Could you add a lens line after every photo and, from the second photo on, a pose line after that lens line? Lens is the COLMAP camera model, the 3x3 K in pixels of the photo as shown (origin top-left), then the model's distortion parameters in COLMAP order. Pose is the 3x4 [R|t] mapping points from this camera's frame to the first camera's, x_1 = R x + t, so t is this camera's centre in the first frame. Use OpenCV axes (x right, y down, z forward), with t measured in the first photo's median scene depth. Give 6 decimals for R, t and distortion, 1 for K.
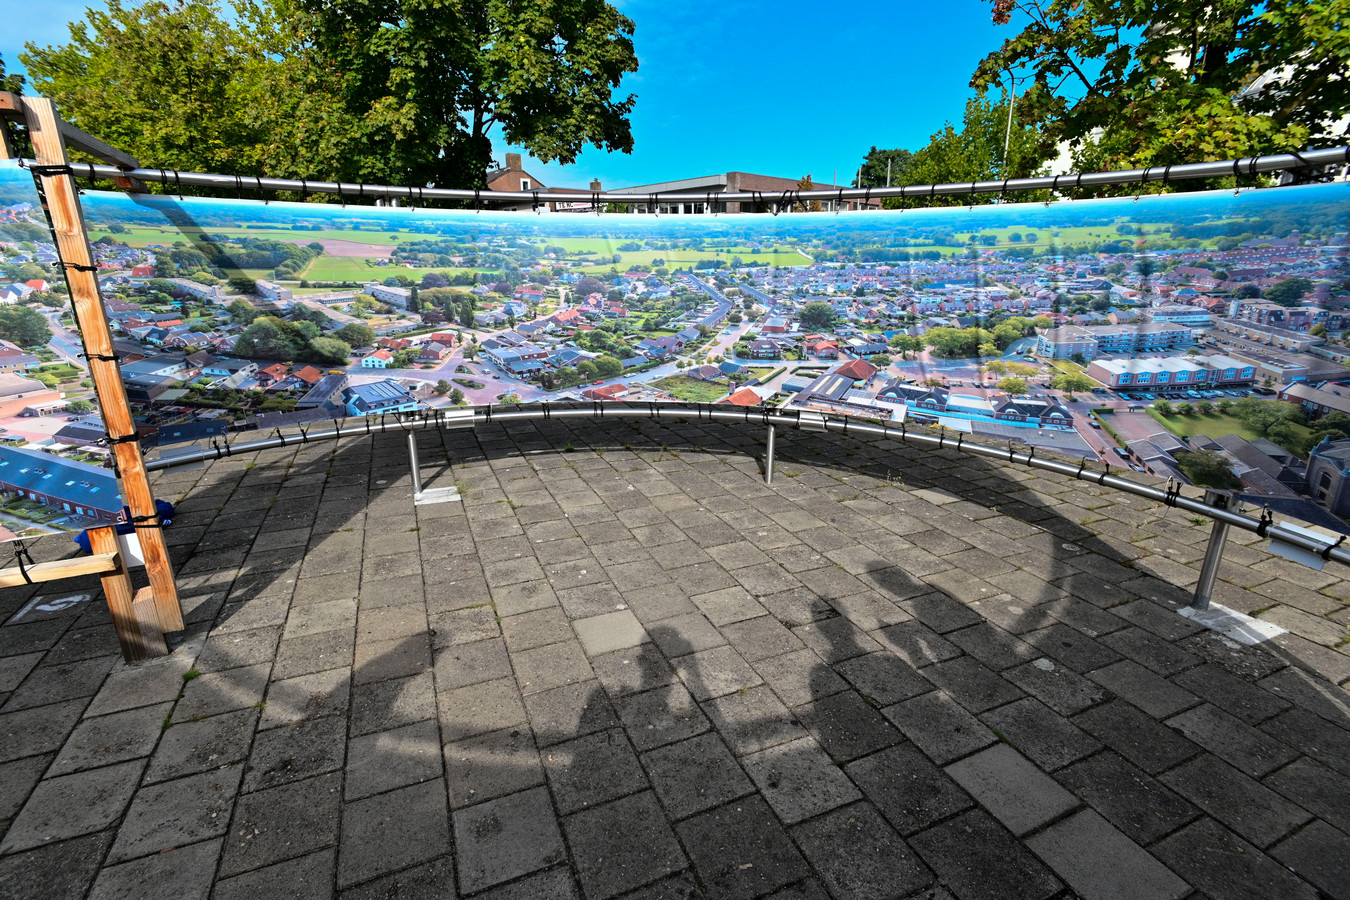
lens RADIAL K [[636.0, 0, 674.4], [0, 636.0, 450.3], [0, 0, 1]] dist [-0.011963, 0.000032]
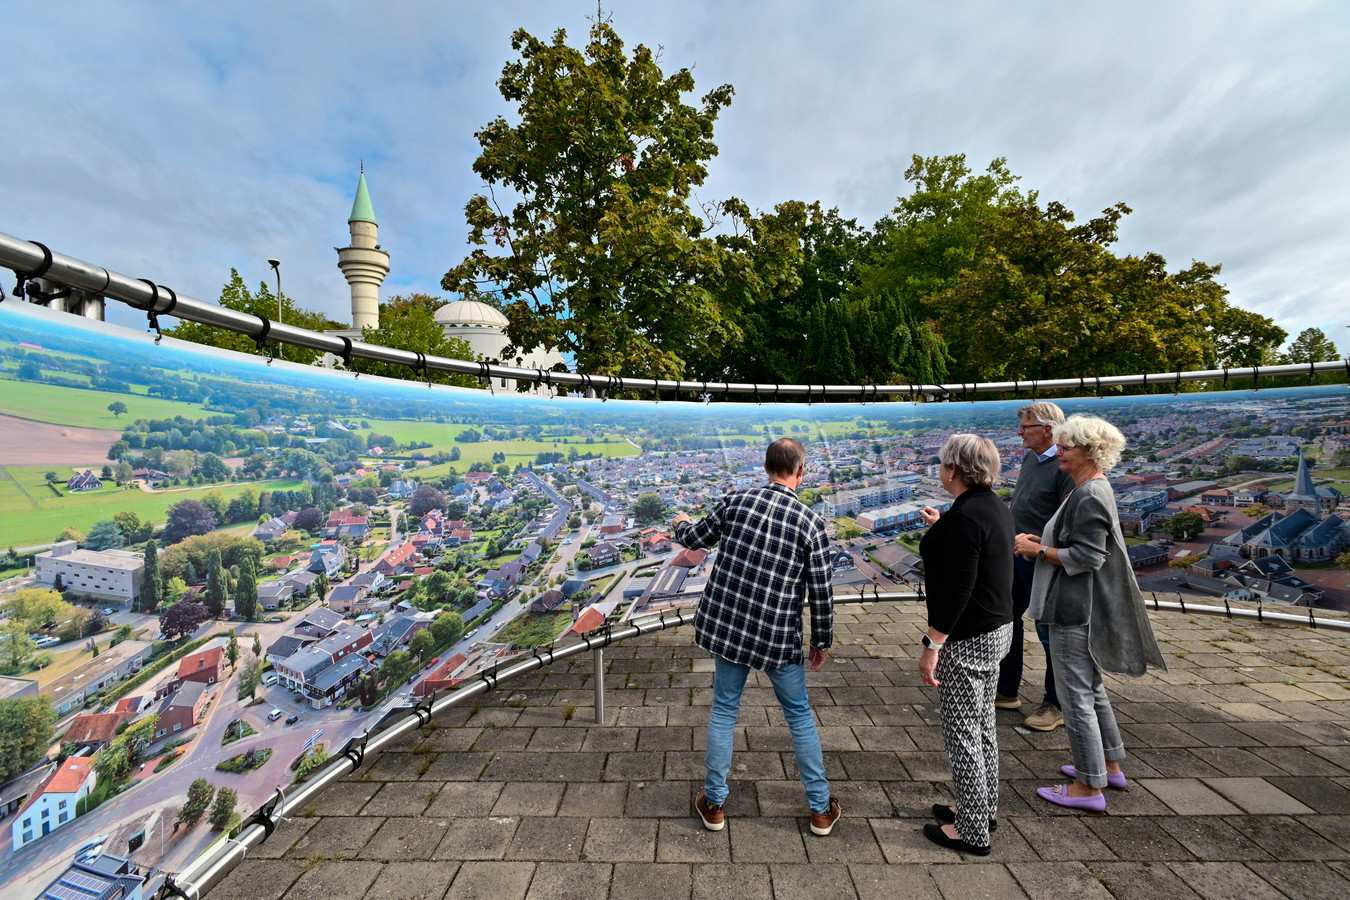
lens RADIAL K [[636.0, 0, 675.4], [0, 636.0, 450.4], [0, 0, 1]] dist [-0.011963, 0.000032]
pose [[0.423913, -0.019657, 0.905490, -0.593580], [0.276327, 0.954904, -0.108635, -0.183065], [-0.862520, 0.296263, 0.410228, 0.574421]]
